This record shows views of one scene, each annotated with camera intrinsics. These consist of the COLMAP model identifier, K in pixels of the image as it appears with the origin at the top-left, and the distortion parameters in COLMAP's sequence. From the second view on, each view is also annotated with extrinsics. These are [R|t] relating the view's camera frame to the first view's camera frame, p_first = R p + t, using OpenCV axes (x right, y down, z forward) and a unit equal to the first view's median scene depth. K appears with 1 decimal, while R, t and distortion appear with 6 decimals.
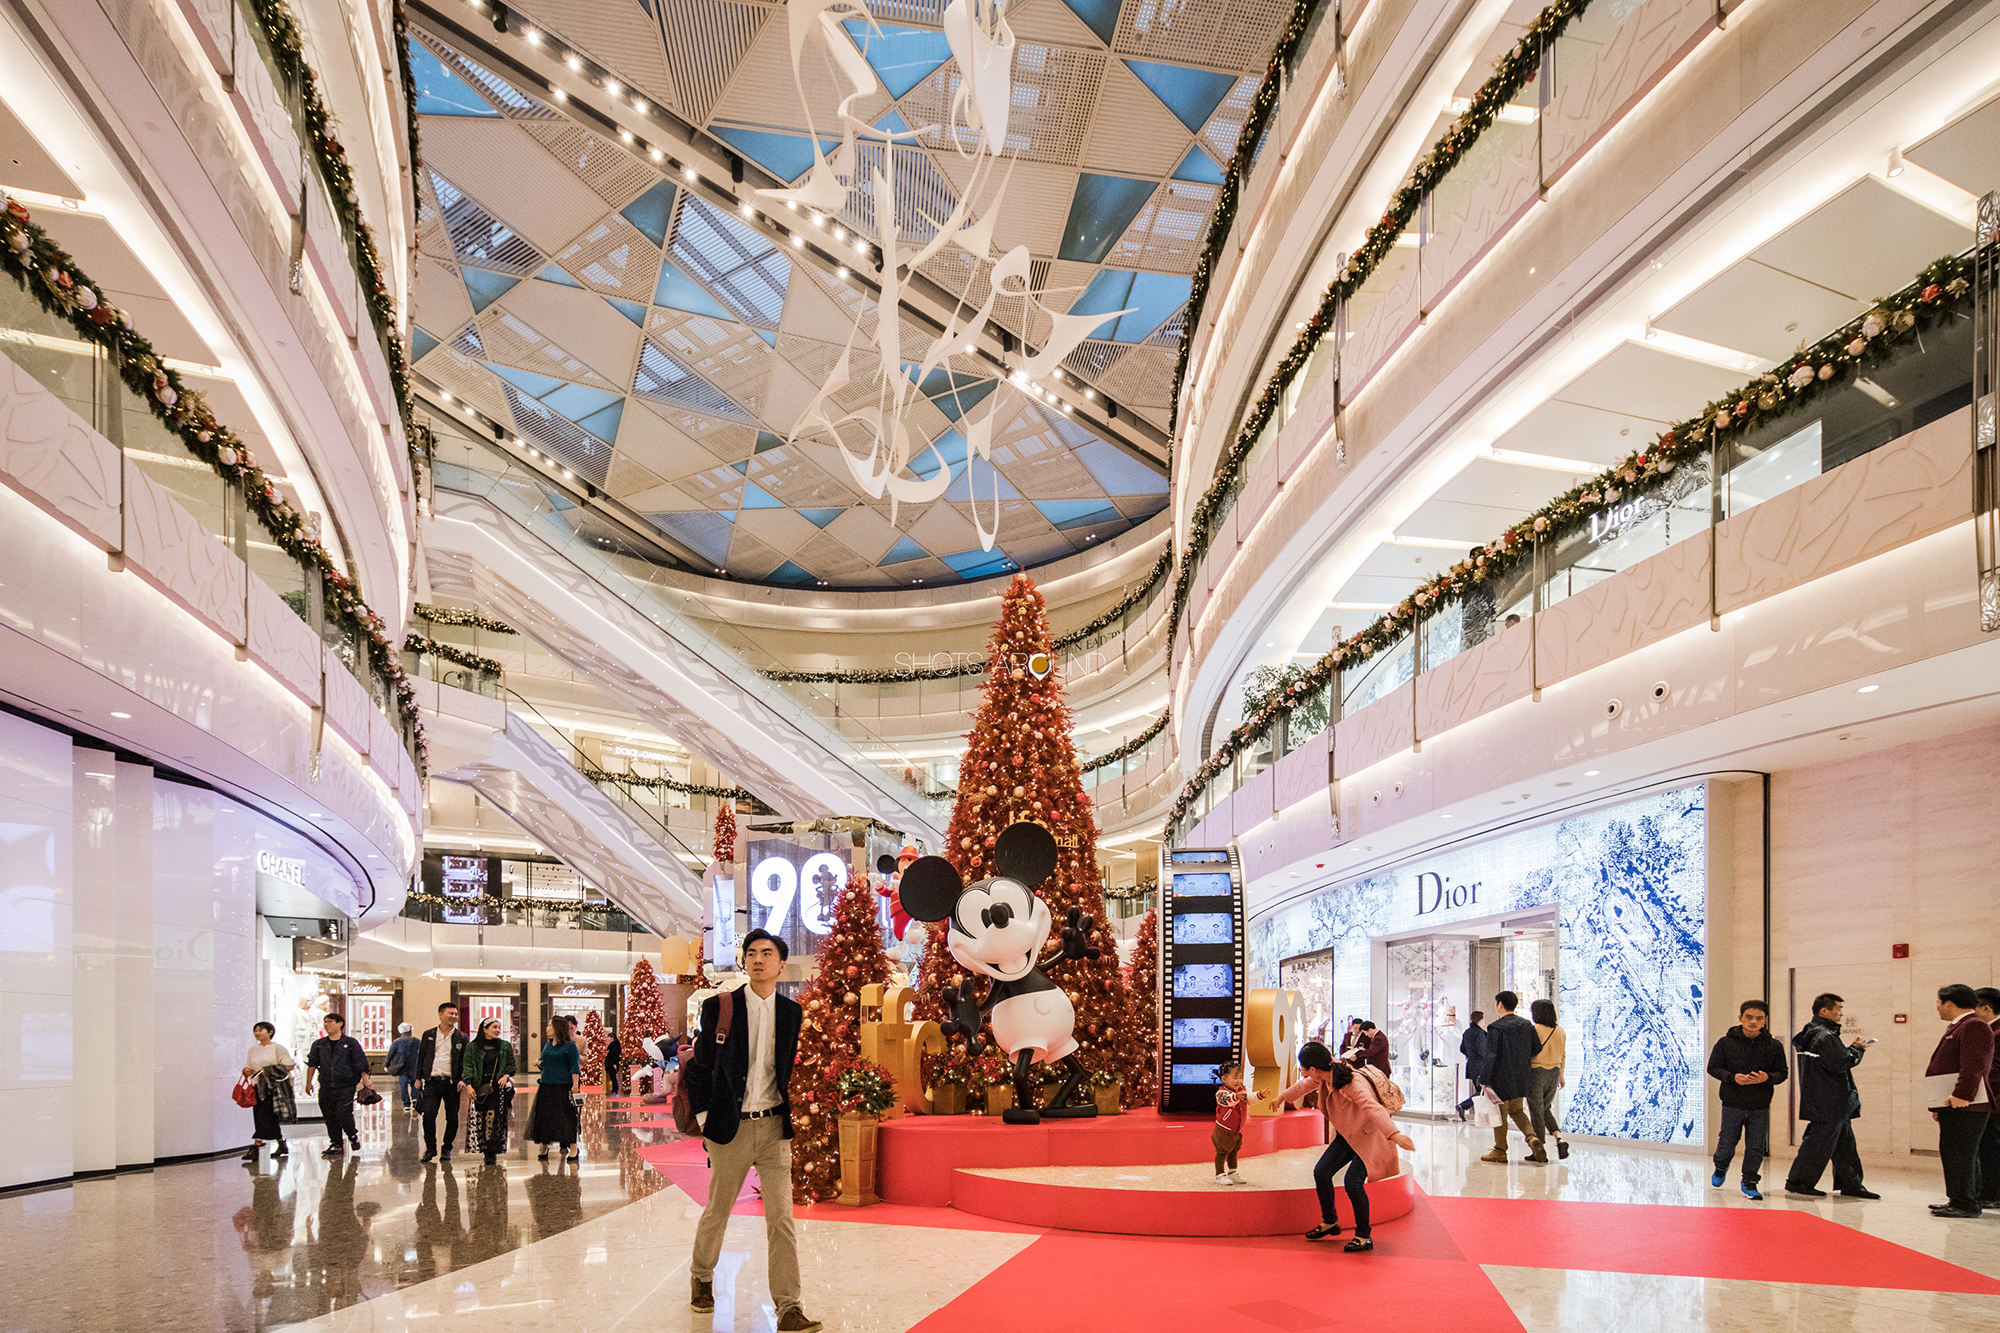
lens RADIAL K [[962.3, 0, 1017.6], [0, 962.3, 669.0], [0, 0, 1]] dist [-0.000685, -0.004737]
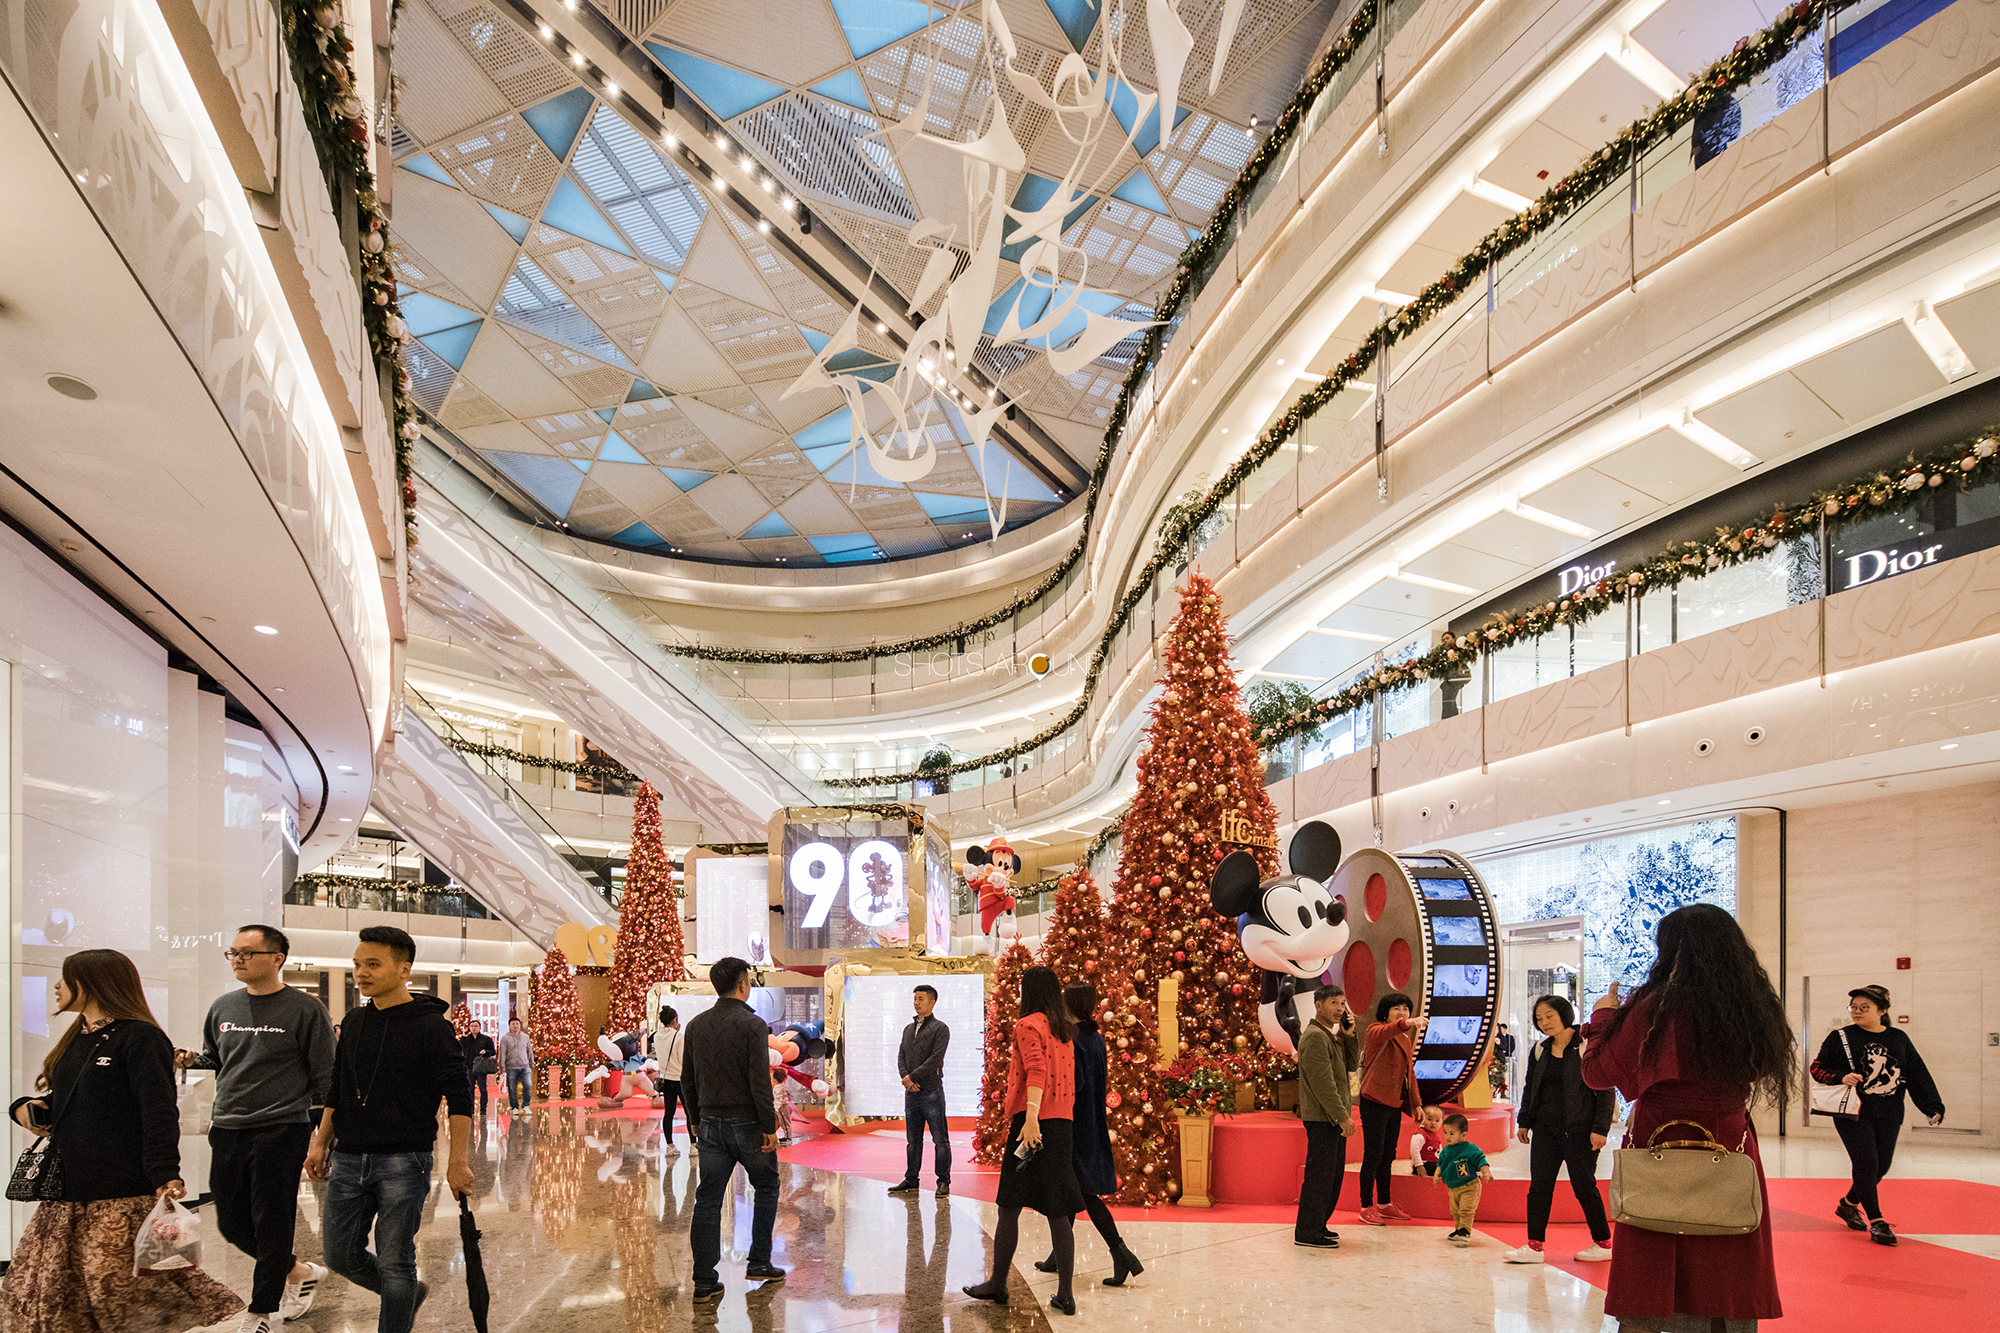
lens RADIAL K [[962.3, 0, 1003.8], [0, 962.3, 671.6], [0, 0, 1]] dist [-0.000685, -0.004737]
pose [[0.970809, 0.085344, 0.224155, -0.282601], [-0.086179, 0.996261, -0.006072, 0.019032], [-0.223835, -0.013422, 0.974535, 0.047576]]
